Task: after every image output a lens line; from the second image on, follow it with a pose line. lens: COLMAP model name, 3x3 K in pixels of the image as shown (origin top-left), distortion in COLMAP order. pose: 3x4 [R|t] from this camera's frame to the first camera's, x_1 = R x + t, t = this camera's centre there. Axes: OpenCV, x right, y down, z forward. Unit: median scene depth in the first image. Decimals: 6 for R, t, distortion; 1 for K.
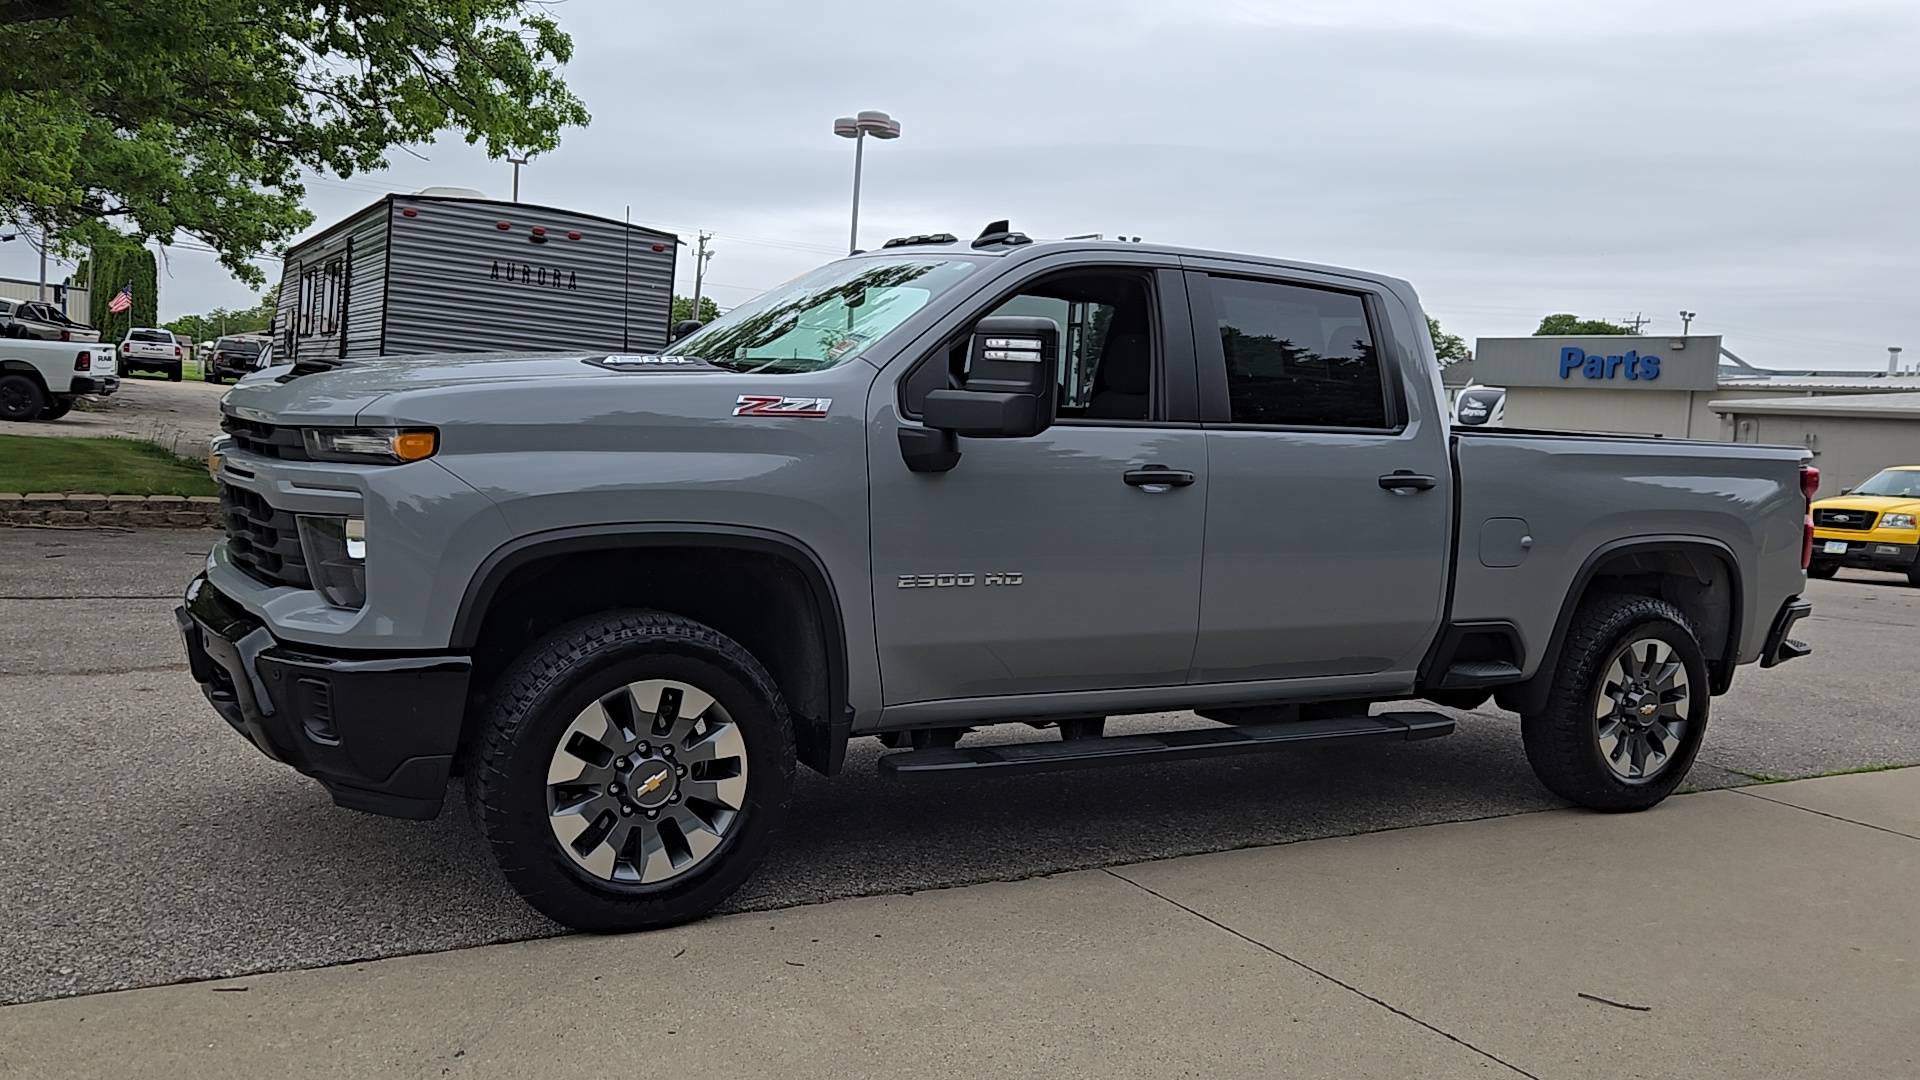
lens RADIAL K [[1598.2, 0, 954.3], [0, 1598.2, 539.3], [0, 0, 1]] dist [0.013558, -0.007302]
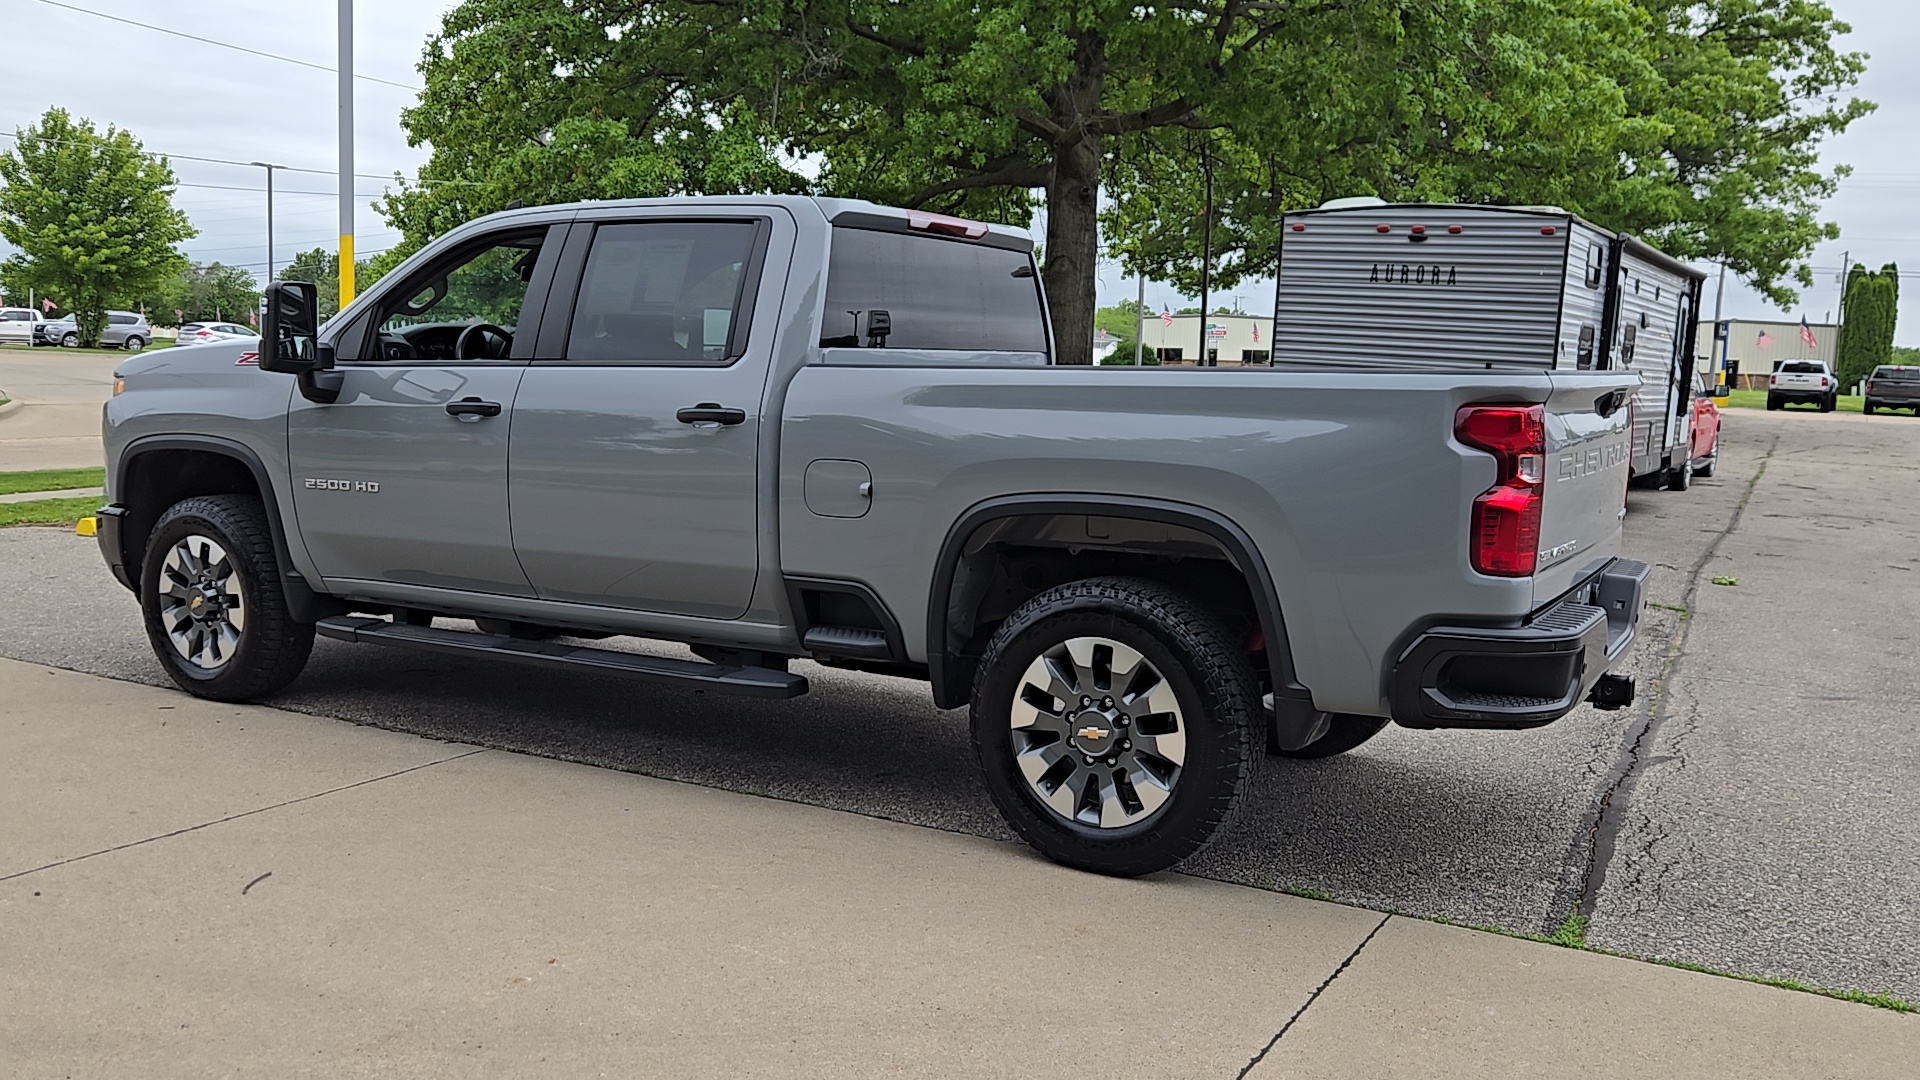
lens RADIAL K [[1598.2, 0, 954.3], [0, 1598.2, 539.3], [0, 0, 1]] dist [0.013558, -0.007302]
pose [[0.498523, 0.047381, -0.865581, 1.119474], [-0.069230, 0.997492, 0.014729, 0.012373], [0.864108, 0.052582, 0.500553, 0.625391]]
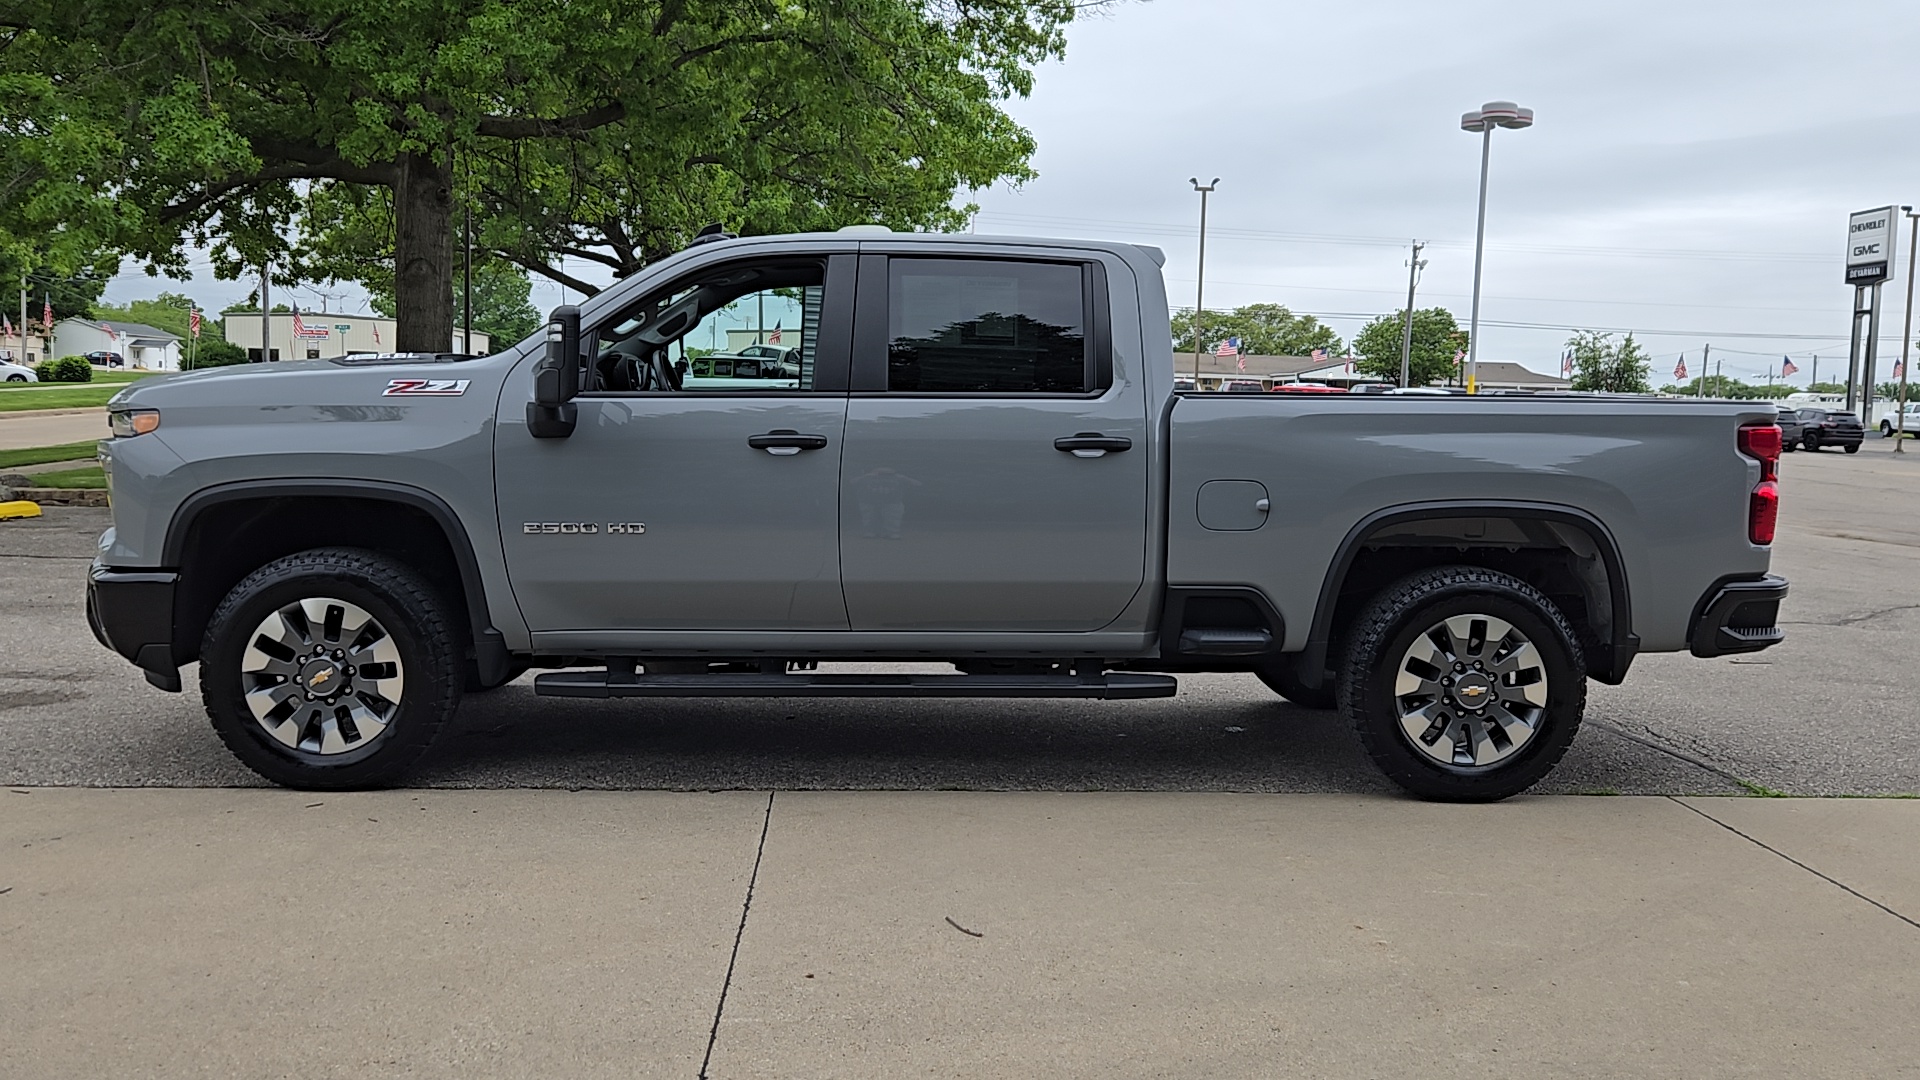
lens RADIAL K [[1598.2, 0, 954.3], [0, 1598.2, 539.3], [0, 0, 1]] dist [0.013558, -0.007302]
pose [[0.886223, 0.004981, -0.463233, 0.645934], [-0.010633, 0.999897, -0.009591, 0.033966], [0.463138, 0.013425, 0.886185, 0.053297]]
